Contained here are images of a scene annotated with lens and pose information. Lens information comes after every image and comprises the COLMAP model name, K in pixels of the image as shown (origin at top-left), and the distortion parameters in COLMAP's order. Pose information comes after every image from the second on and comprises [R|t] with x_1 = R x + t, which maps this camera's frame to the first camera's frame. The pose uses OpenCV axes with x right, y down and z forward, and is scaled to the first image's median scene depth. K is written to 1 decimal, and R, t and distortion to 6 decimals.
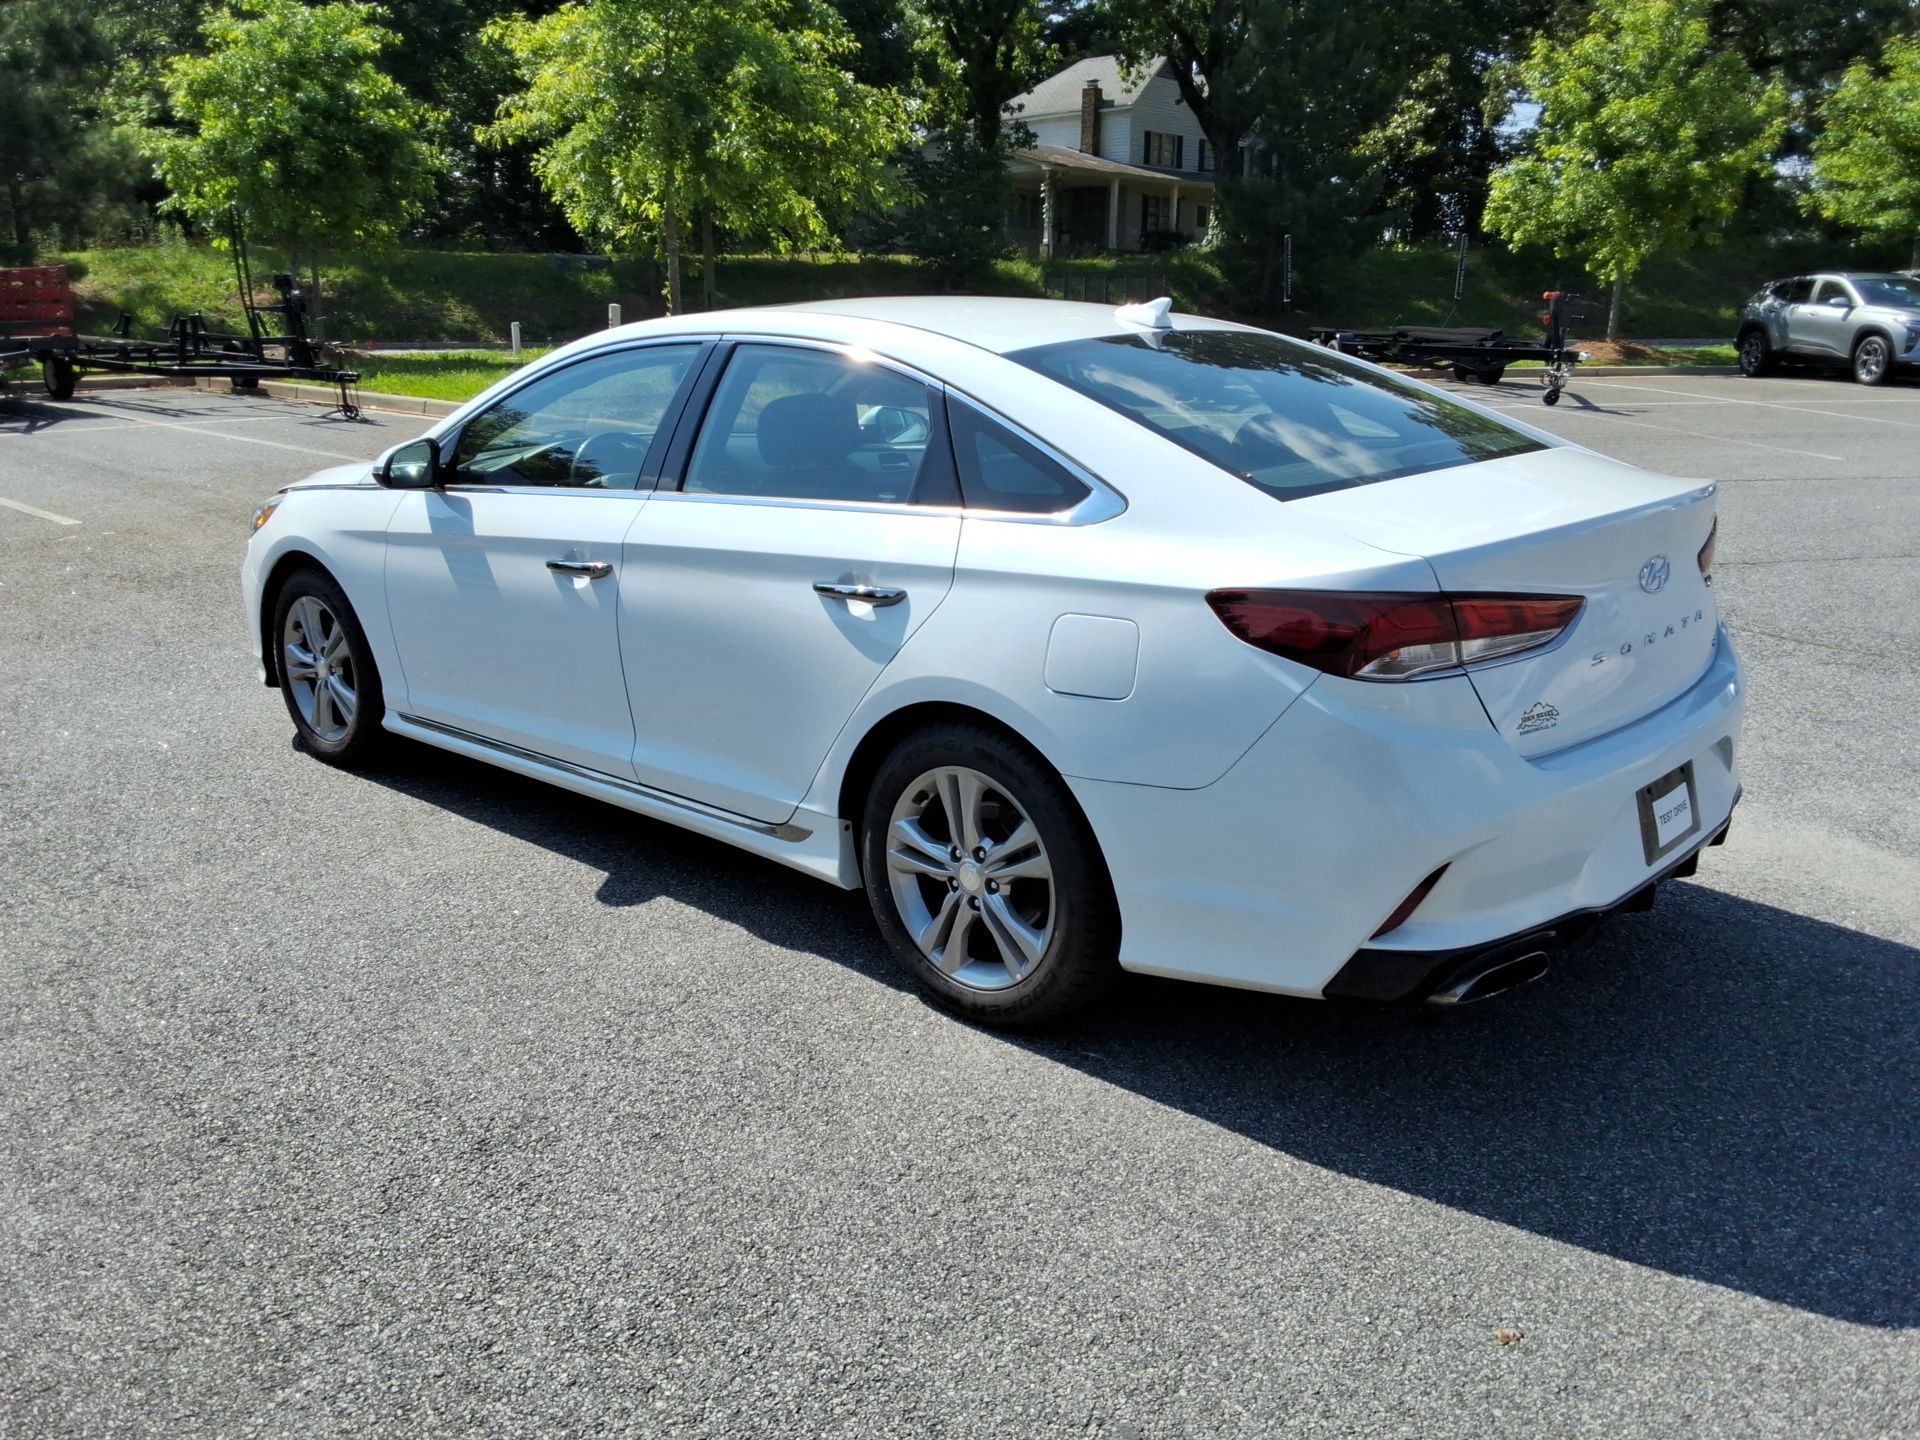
lens RADIAL K [[1543.1, 0, 967.8], [0, 1543.1, 695.2], [0, 0, 1]] dist [0.114456, -0.188140]
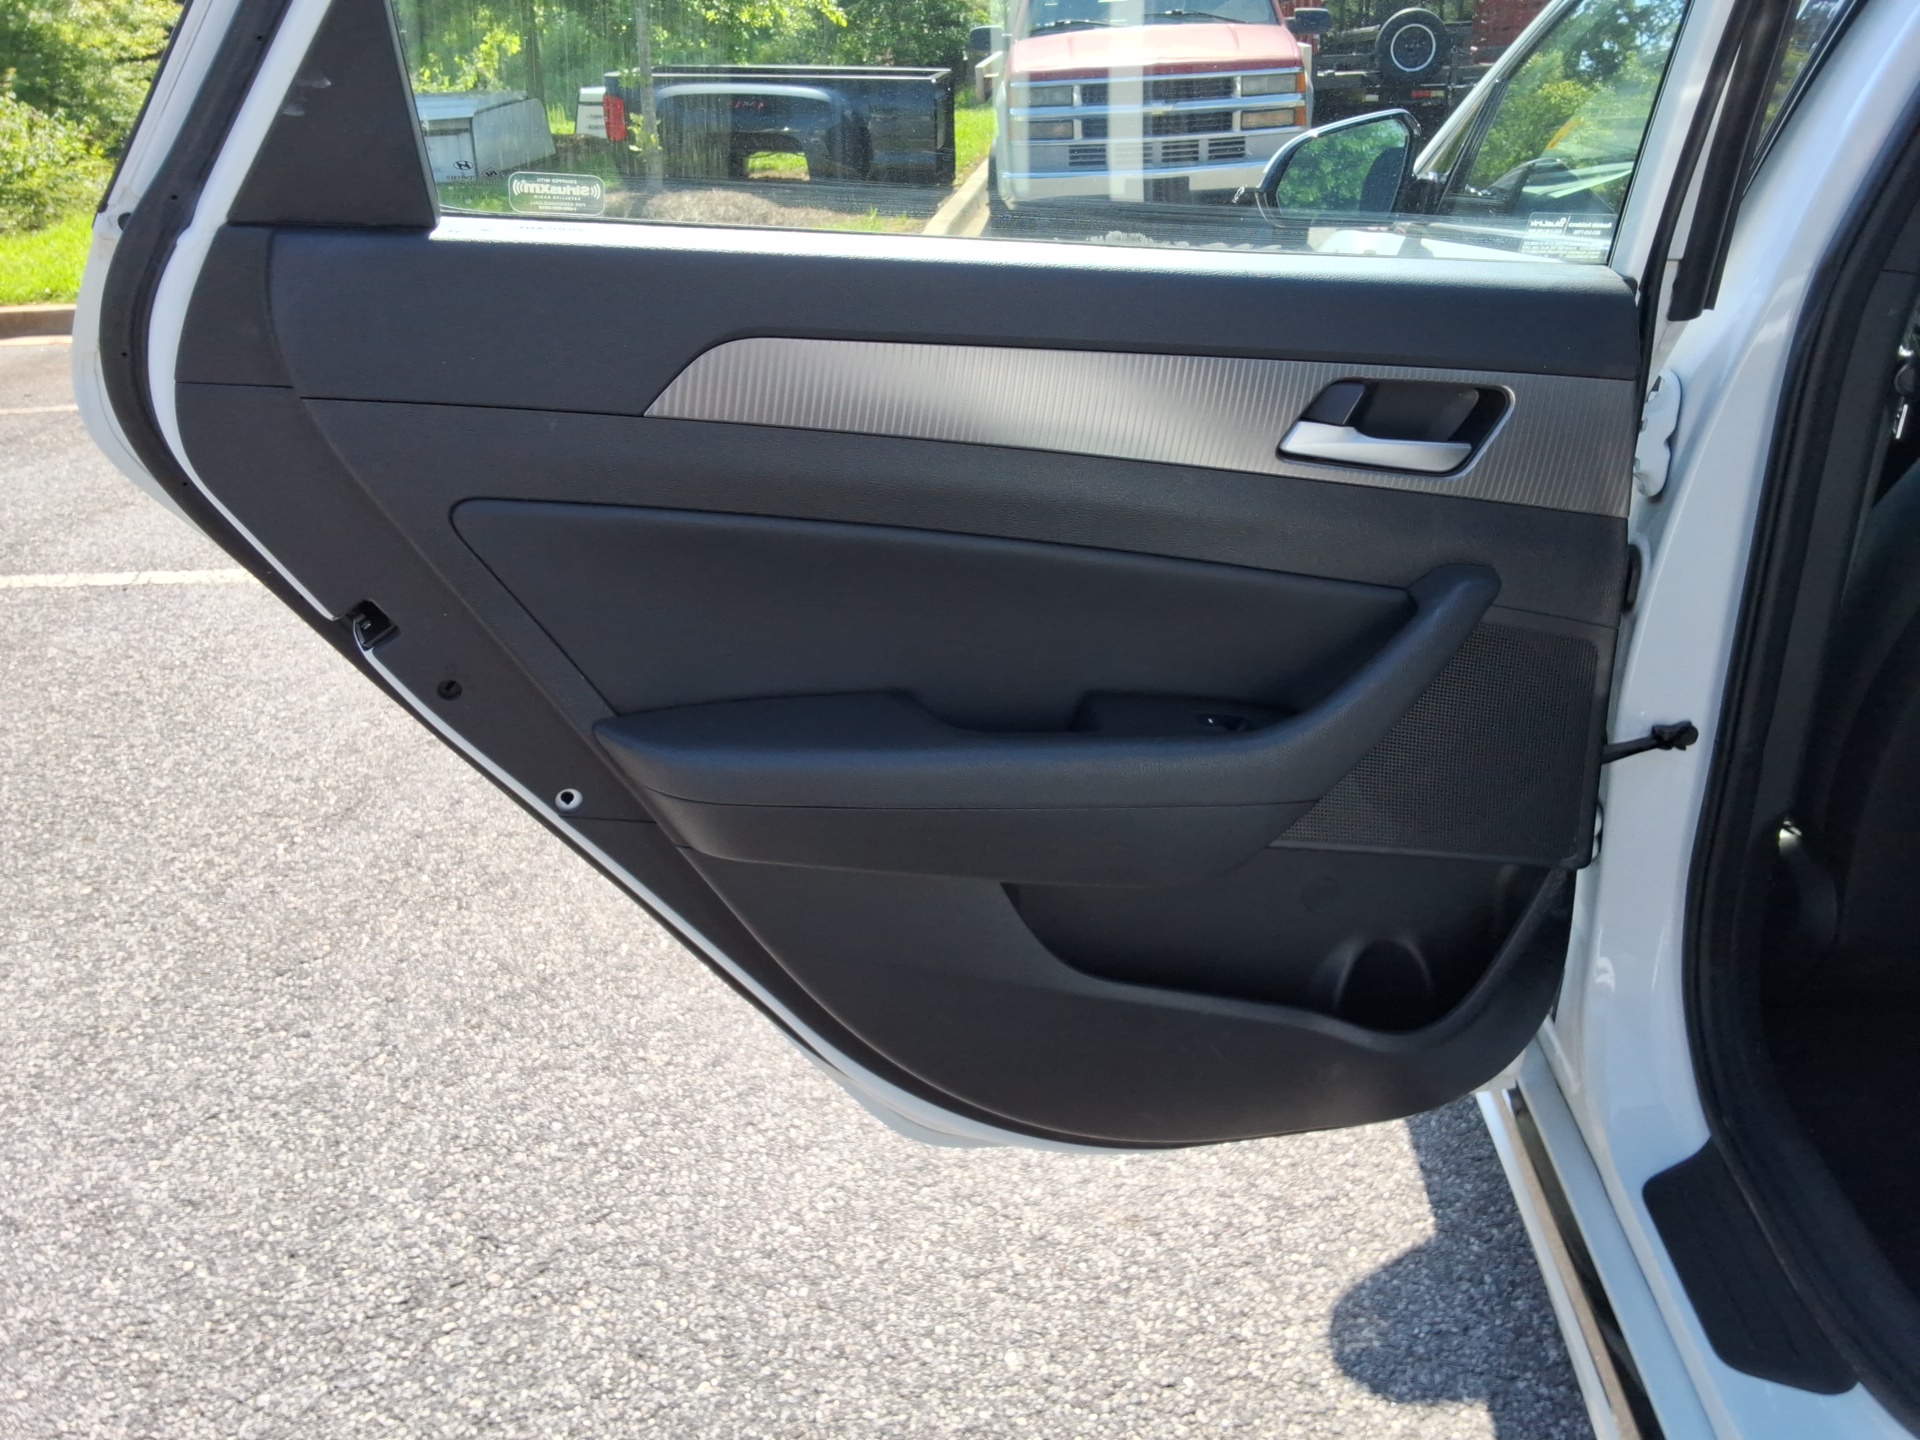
lens RADIAL K [[1561.8, 0, 986.1], [0, 1561.8, 675.3], [0, 0, 1]] dist [0.124702, -0.193344]
pose [[0.619490, 0.262080, -0.739964, -0.008481], [-0.164175, 0.965033, 0.204348, -0.021409], [0.767645, -0.005108, 0.640855, 0.158022]]
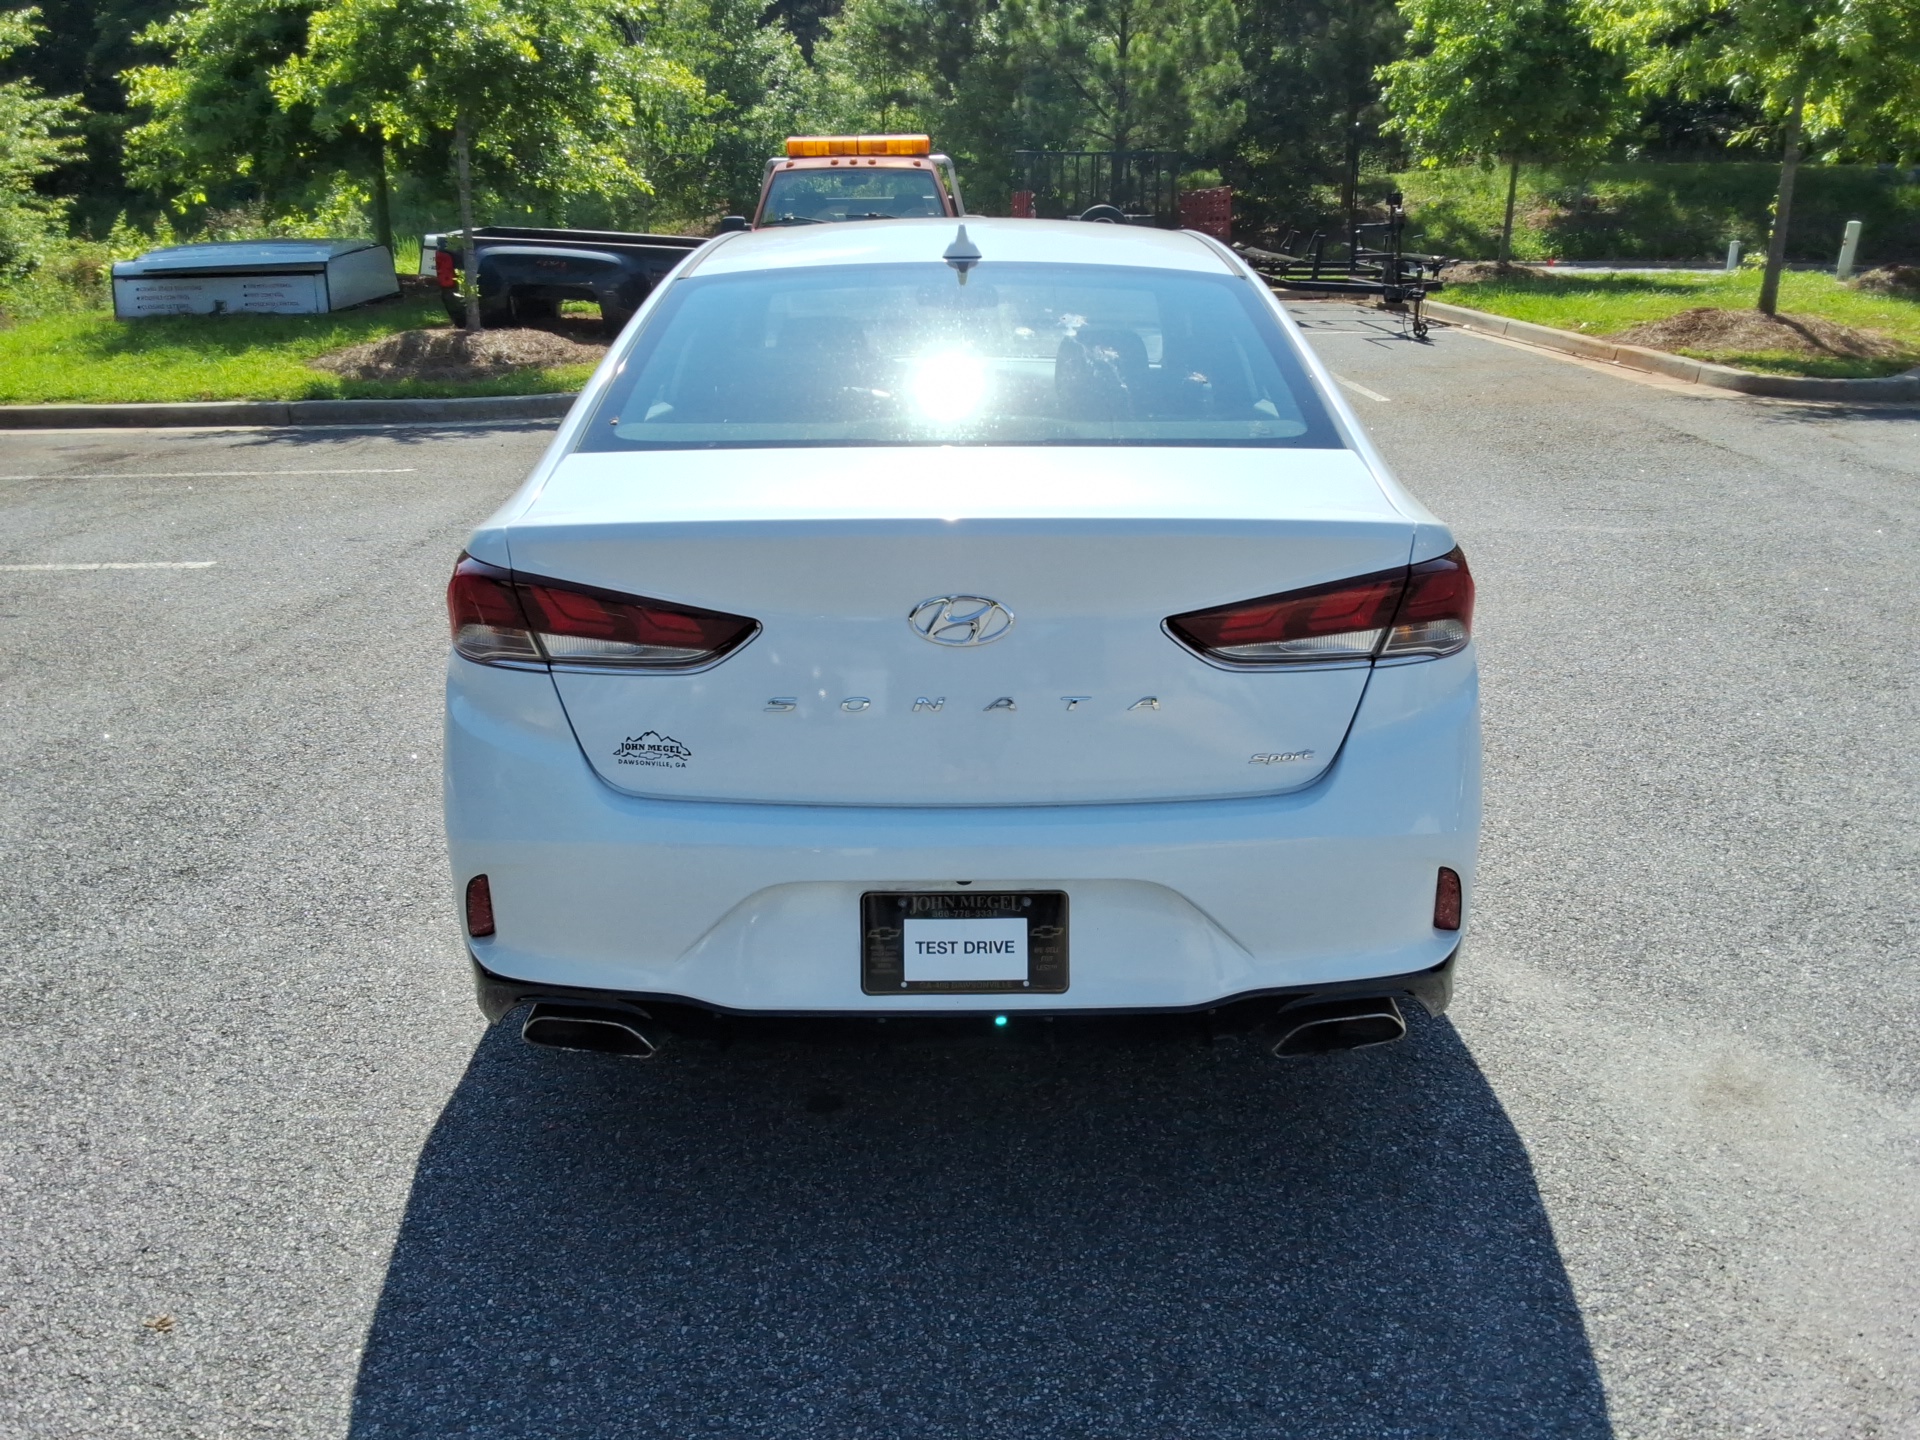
lens RADIAL K [[1543.1, 0, 967.8], [0, 1543.1, 695.2], [0, 0, 1]] dist [0.114456, -0.188140]
pose [[0.676325, 0.220822, -0.702725, 0.171833], [-0.185642, 0.974311, 0.127497, -0.024355], [0.712826, 0.044226, 0.699945, 0.090274]]
